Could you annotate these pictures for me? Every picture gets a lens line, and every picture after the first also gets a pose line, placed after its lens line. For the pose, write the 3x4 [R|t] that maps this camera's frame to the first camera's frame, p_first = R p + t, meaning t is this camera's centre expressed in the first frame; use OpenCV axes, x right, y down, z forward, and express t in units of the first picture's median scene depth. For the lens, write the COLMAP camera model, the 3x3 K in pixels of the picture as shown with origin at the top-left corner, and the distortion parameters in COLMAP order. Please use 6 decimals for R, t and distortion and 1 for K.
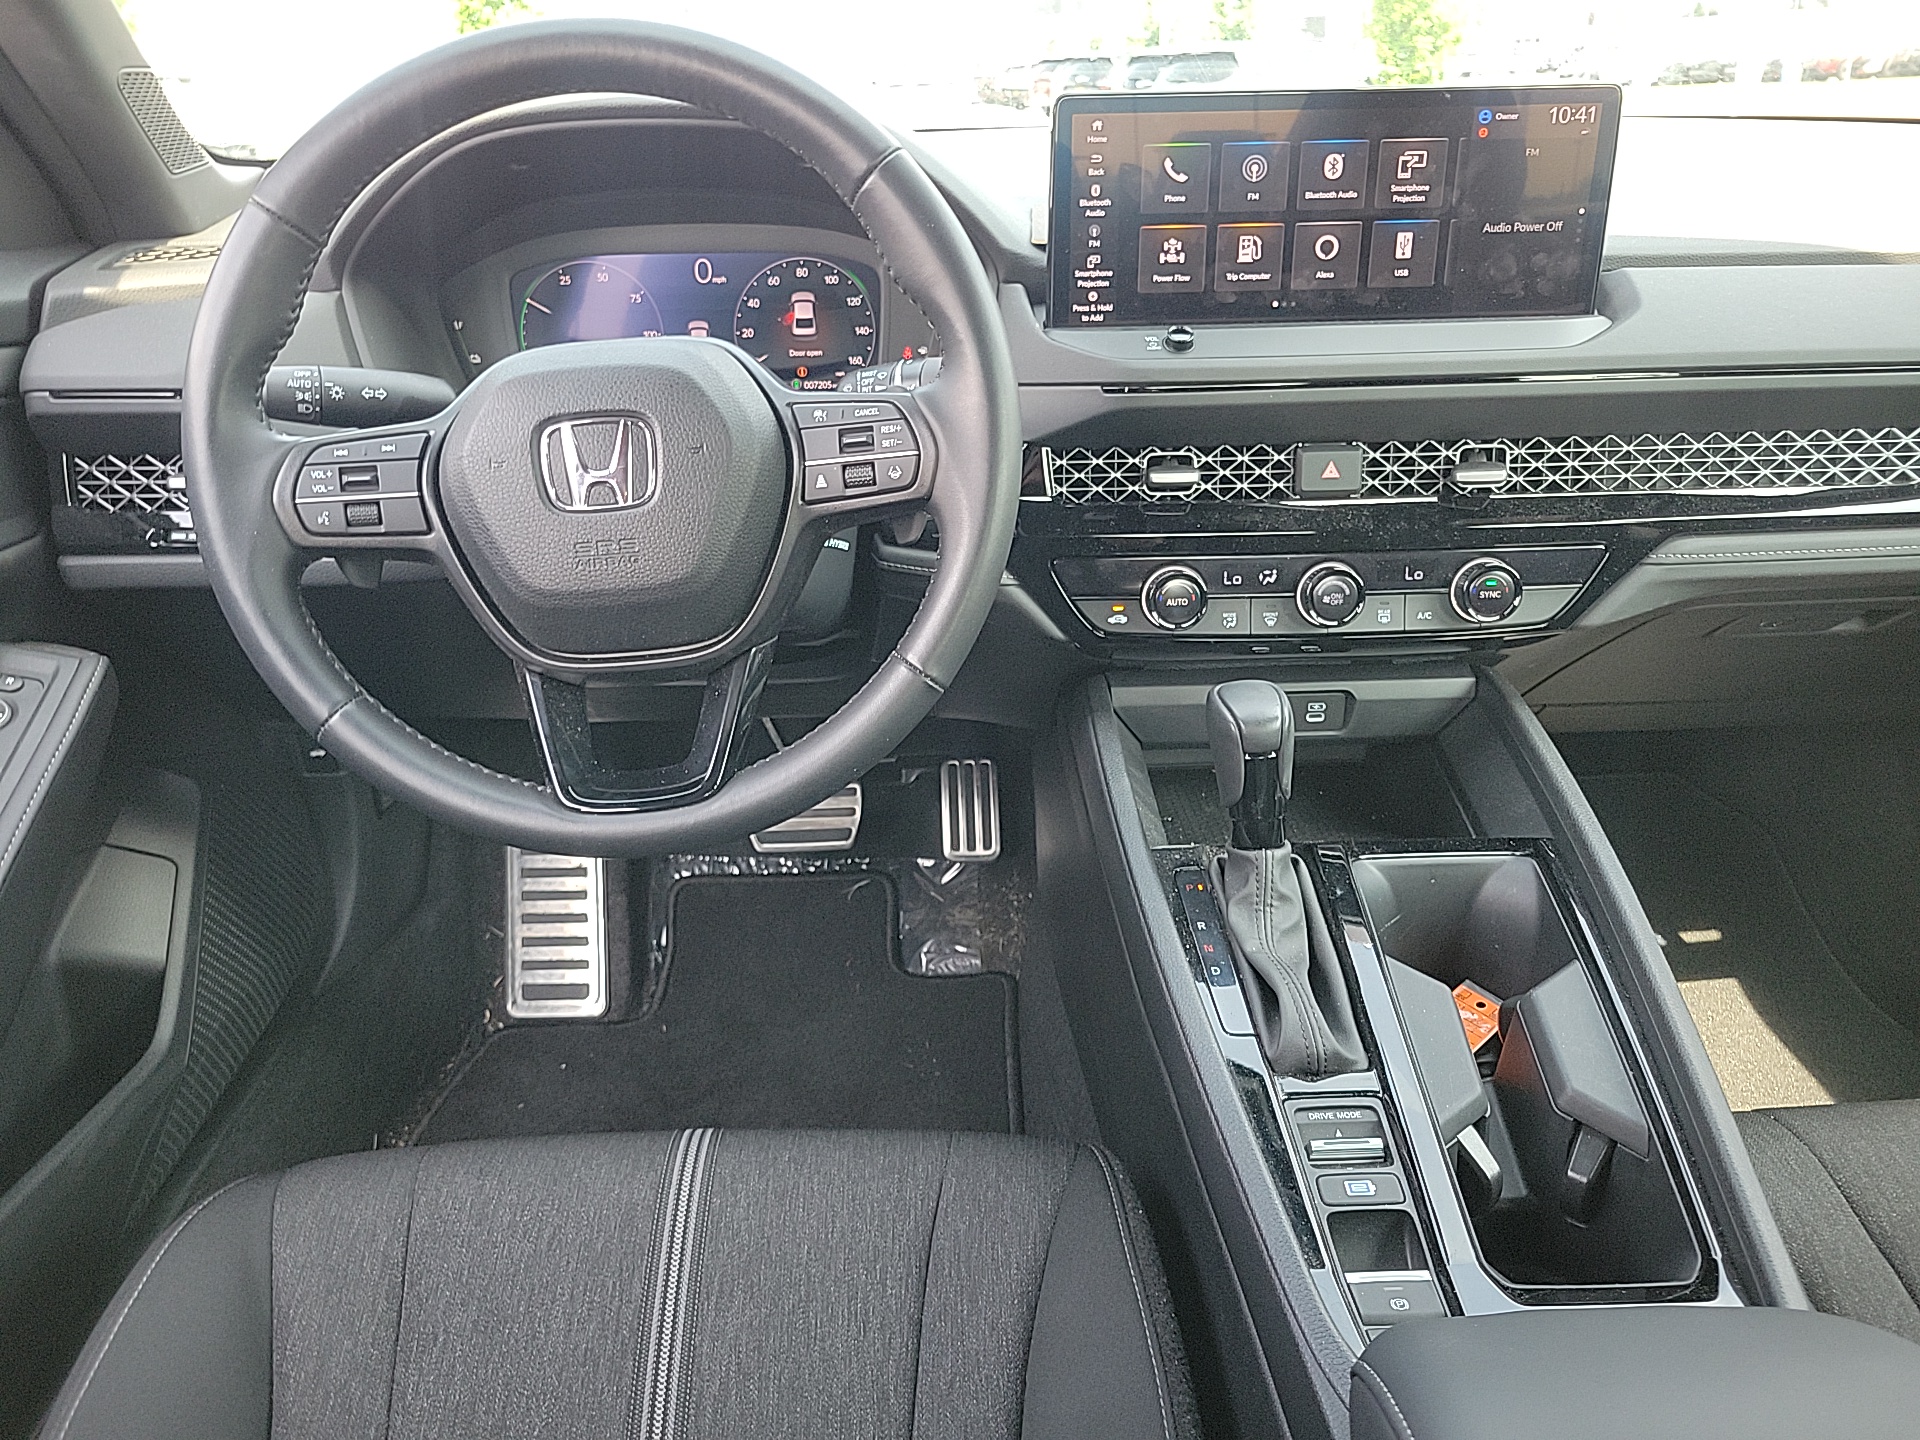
lens RADIAL K [[1498.0, 0, 931.2], [0, 1498.0, 759.6], [0, 0, 1]] dist [0.040605, -0.029745]
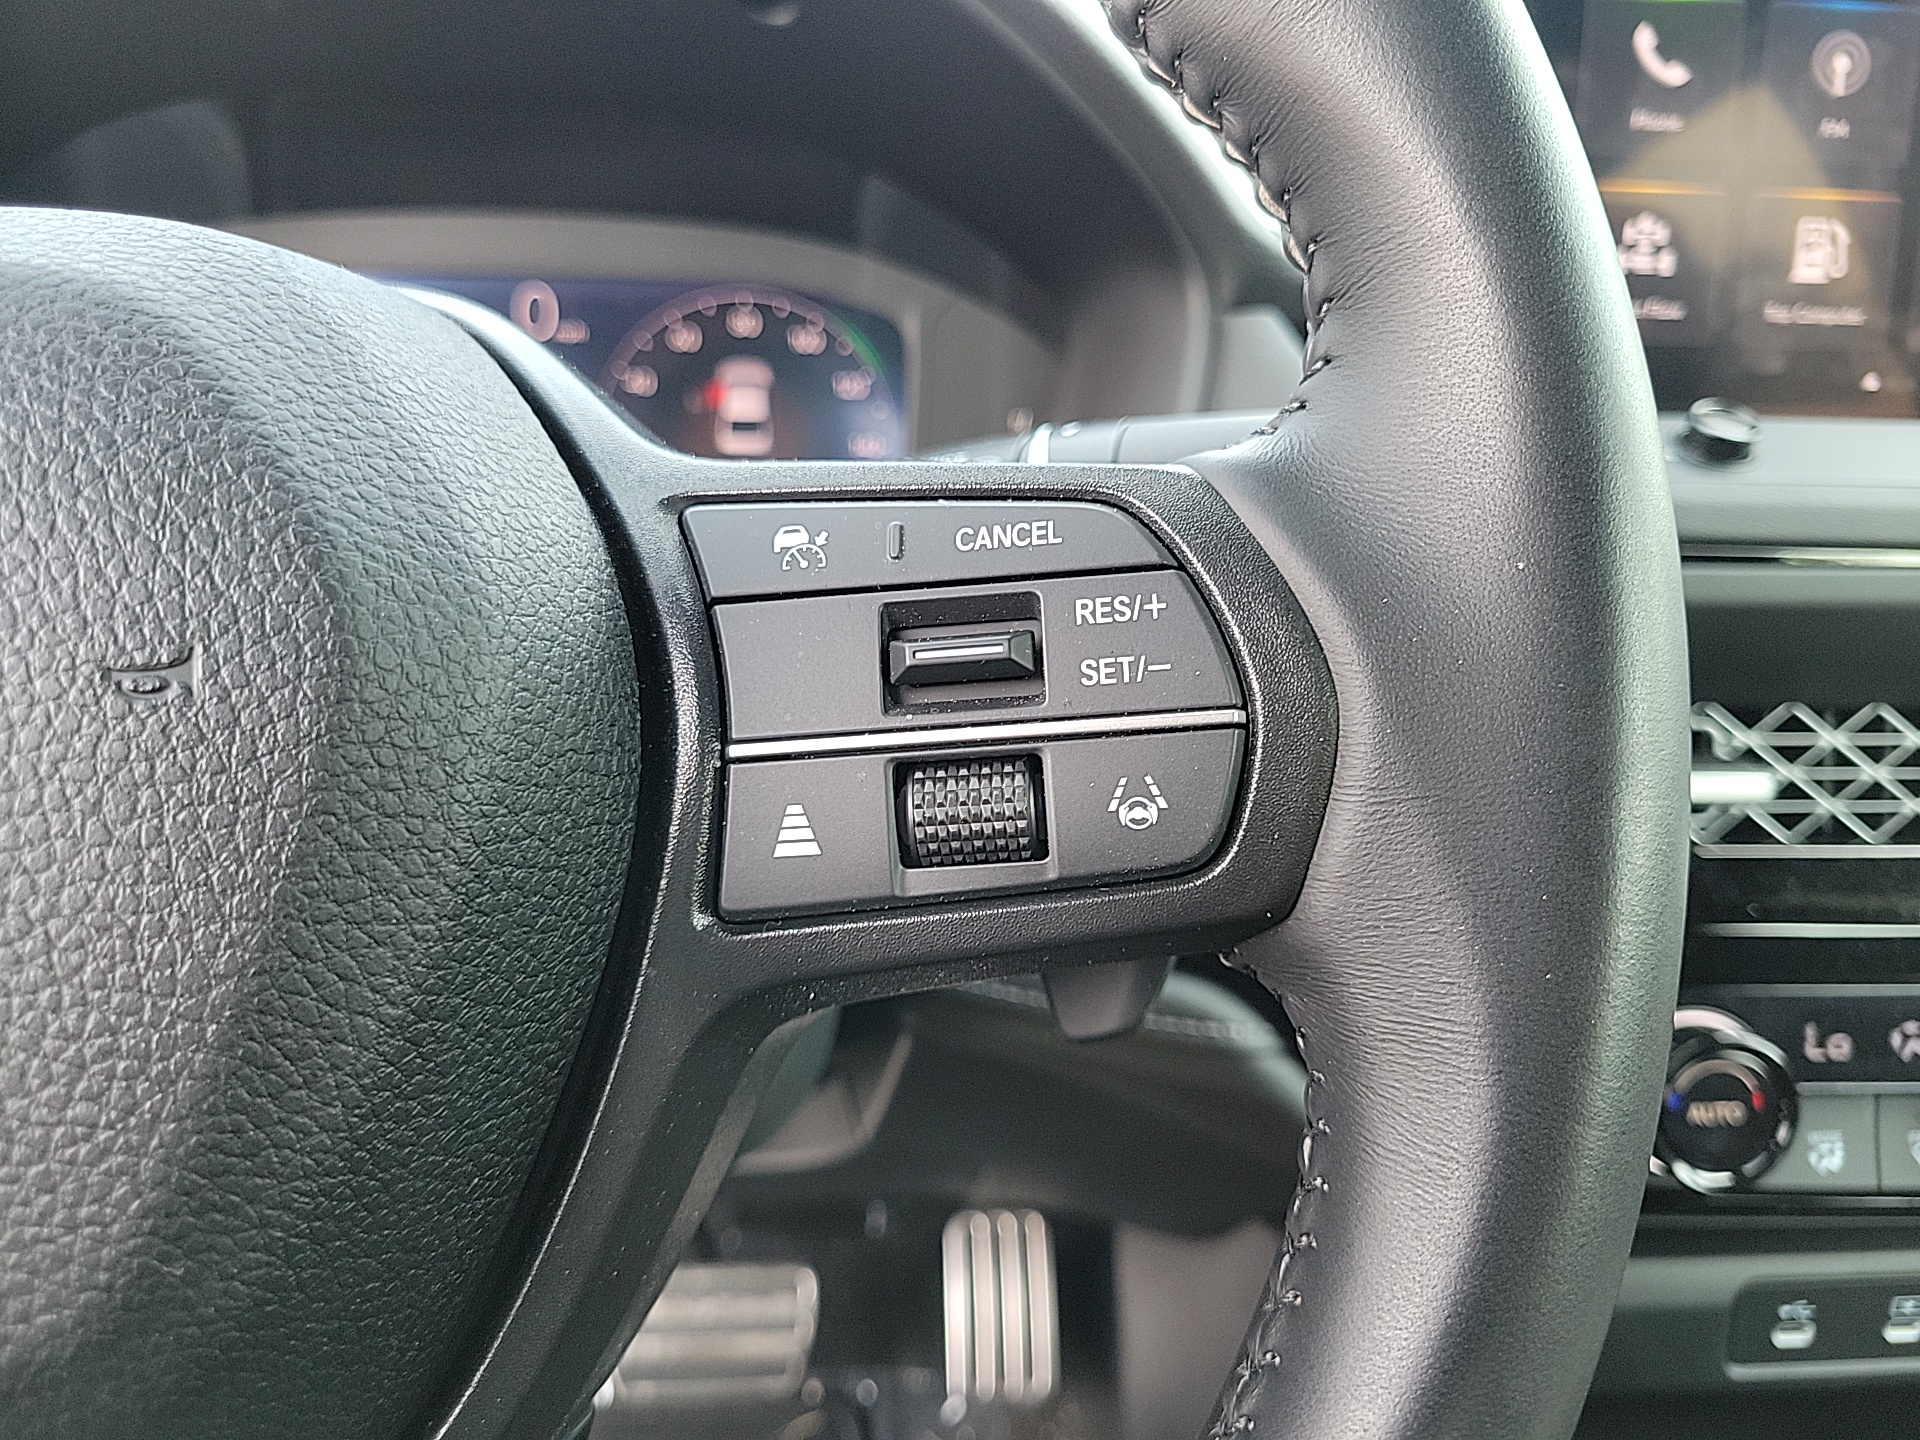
lens RADIAL K [[1498.0, 0, 951.0], [0, 1498.0, 715.6], [0, 0, 1]] dist [0.040605, -0.029745]
pose [[0.997879, 0.028778, 0.058396, -0.051042], [-0.017666, 0.983035, -0.182564, -0.129717], [-0.062659, 0.181145, 0.981458, 0.622239]]
